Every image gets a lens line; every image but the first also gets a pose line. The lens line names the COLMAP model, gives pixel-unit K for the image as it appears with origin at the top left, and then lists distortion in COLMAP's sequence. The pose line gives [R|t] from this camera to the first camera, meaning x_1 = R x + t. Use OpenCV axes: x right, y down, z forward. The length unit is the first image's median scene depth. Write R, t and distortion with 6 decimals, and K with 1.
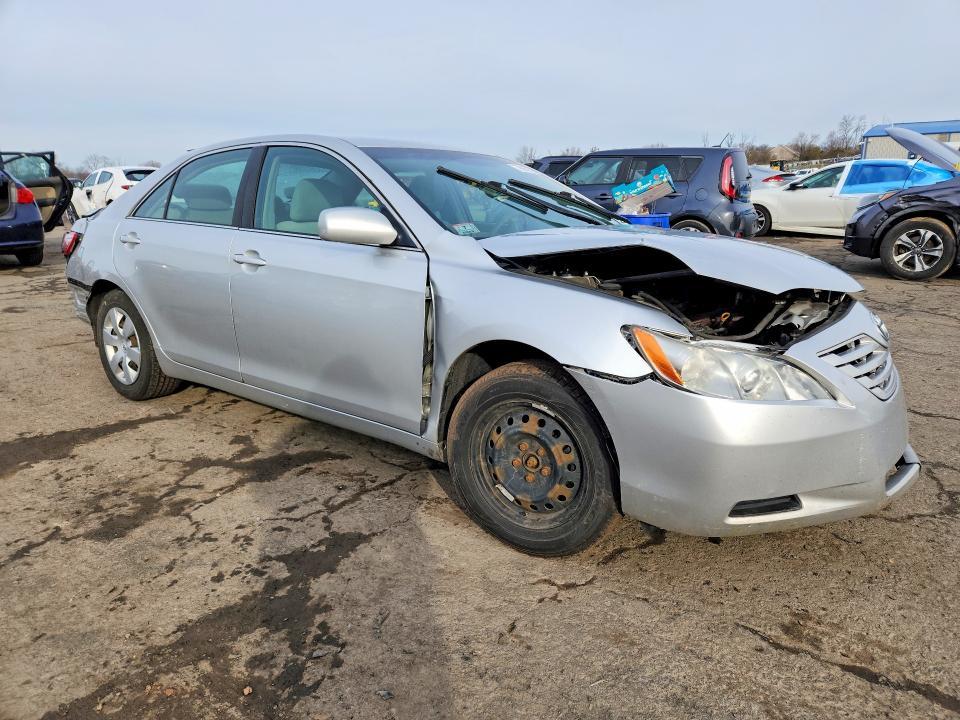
lens RADIAL K [[744.4, 0, 497.4], [0, 744.4, 360.8], [0, 0, 1]] dist [0.004165, 0.002037]
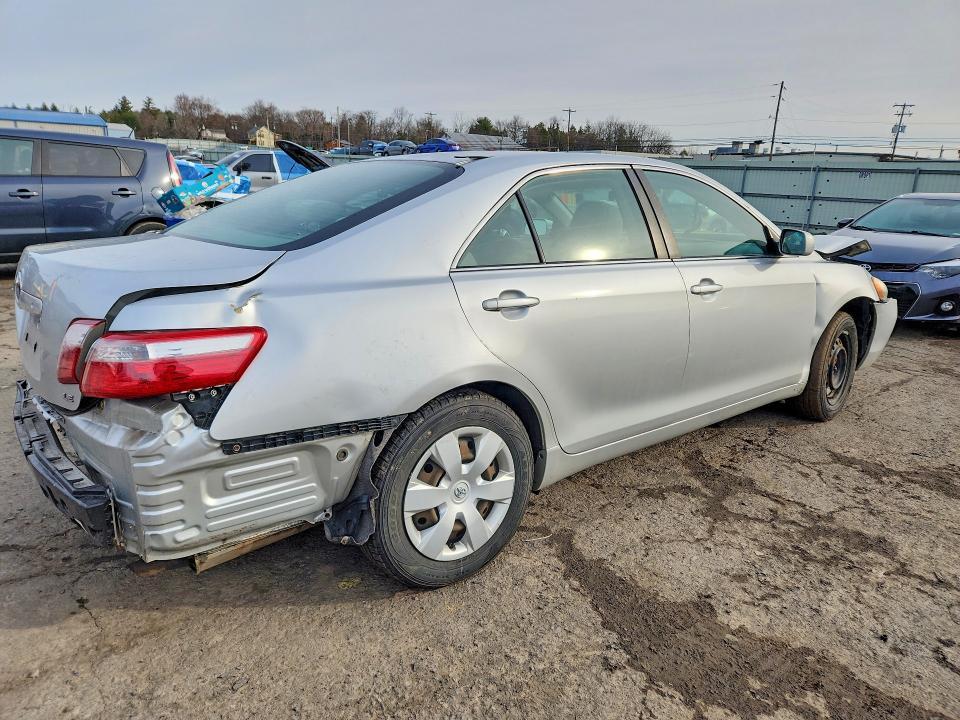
lens RADIAL K [[744.4, 0, 497.4], [0, 744.4, 360.8], [0, 0, 1]] dist [0.004165, 0.002037]
pose [[0.129329, -0.227008, 0.965267, -1.468035], [0.199001, 0.959580, 0.199008, -0.322664], [-0.971428, 0.166352, 0.169277, 1.229301]]
